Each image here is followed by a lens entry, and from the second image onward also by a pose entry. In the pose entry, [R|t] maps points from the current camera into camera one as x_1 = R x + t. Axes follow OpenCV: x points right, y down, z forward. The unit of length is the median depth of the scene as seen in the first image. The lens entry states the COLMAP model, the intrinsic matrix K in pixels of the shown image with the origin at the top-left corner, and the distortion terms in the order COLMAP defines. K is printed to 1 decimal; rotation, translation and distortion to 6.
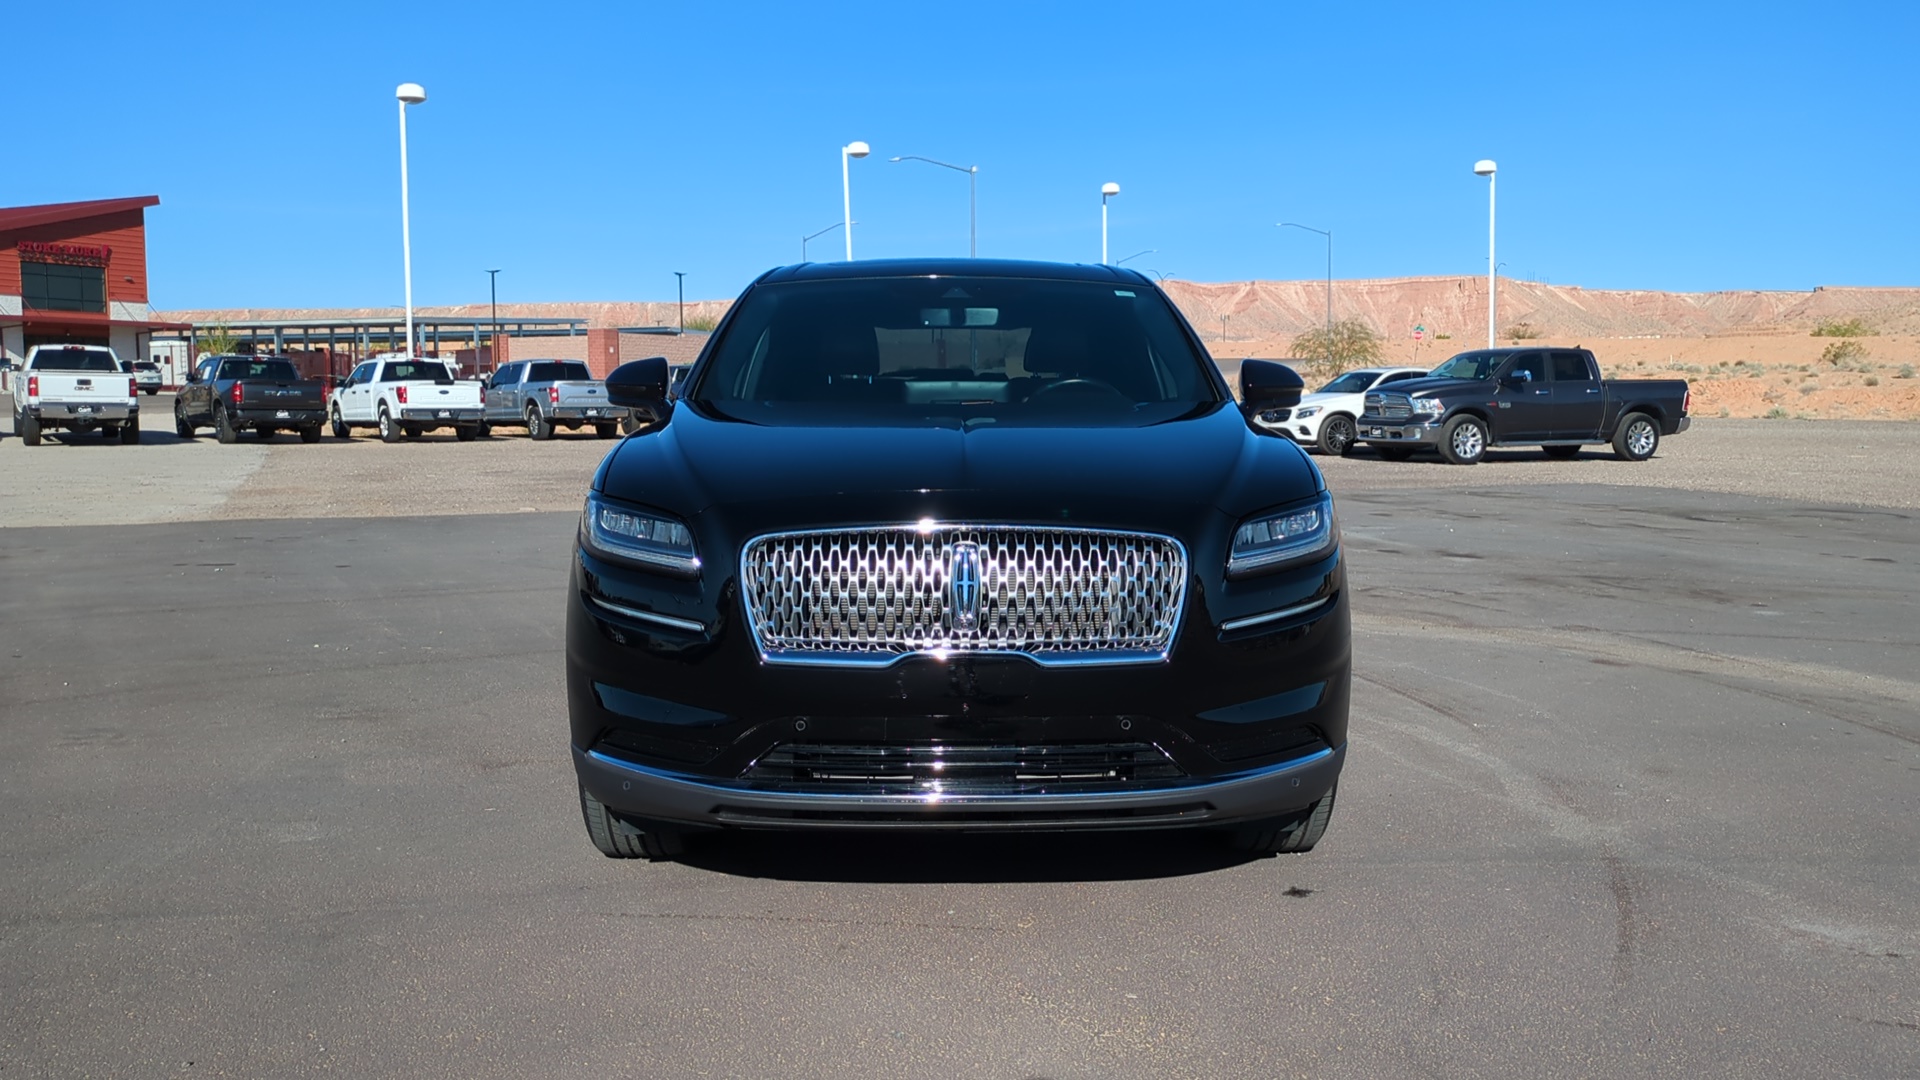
lens RADIAL K [[1653.0, 0, 972.9], [0, 1653.0, 538.3], [0, 0, 1]] dist [0.058332, -0.057932]
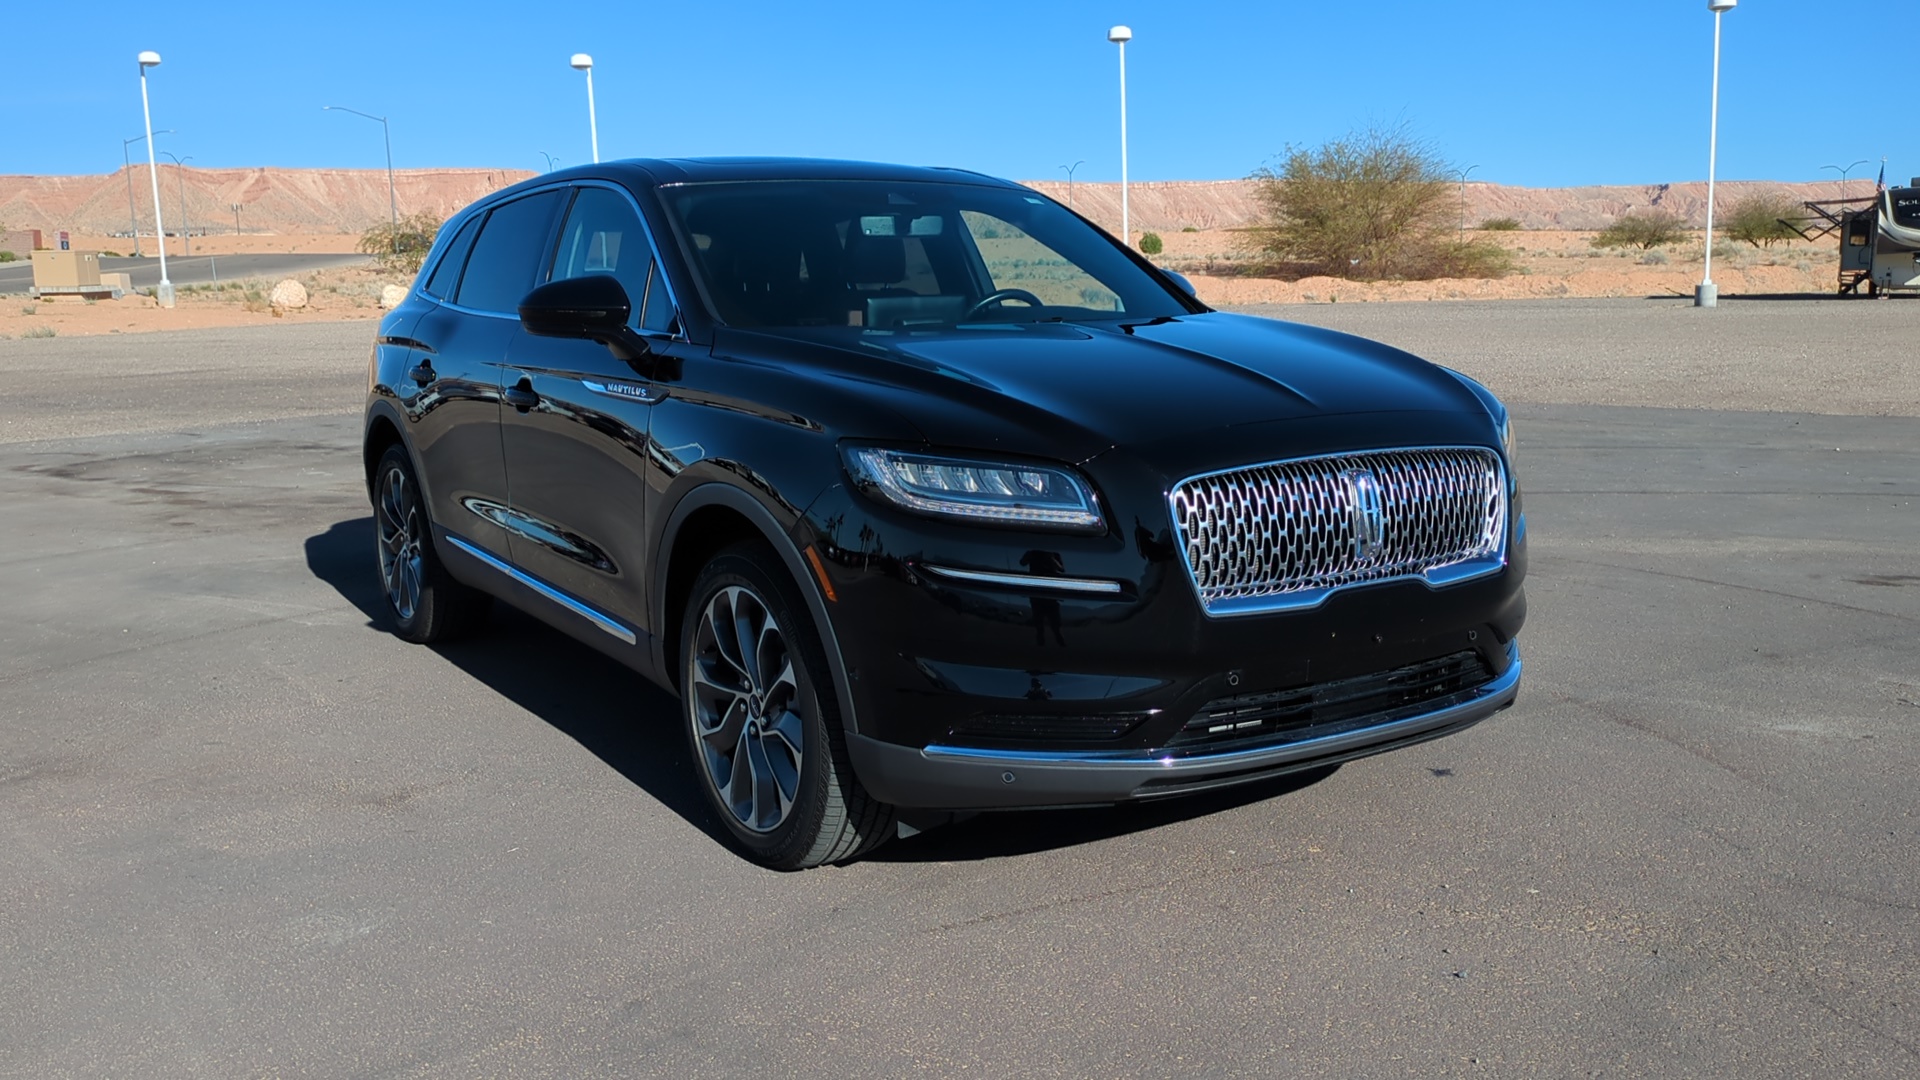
lens RADIAL K [[1653.0, 0, 962.8], [0, 1653.0, 536.4], [0, 0, 1]] dist [0.058332, -0.057932]
pose [[0.845276, -0.095385, 0.525748, -0.609533], [0.063034, 0.994868, 0.079153, -0.042393], [-0.530600, -0.033766, 0.846950, 0.256295]]
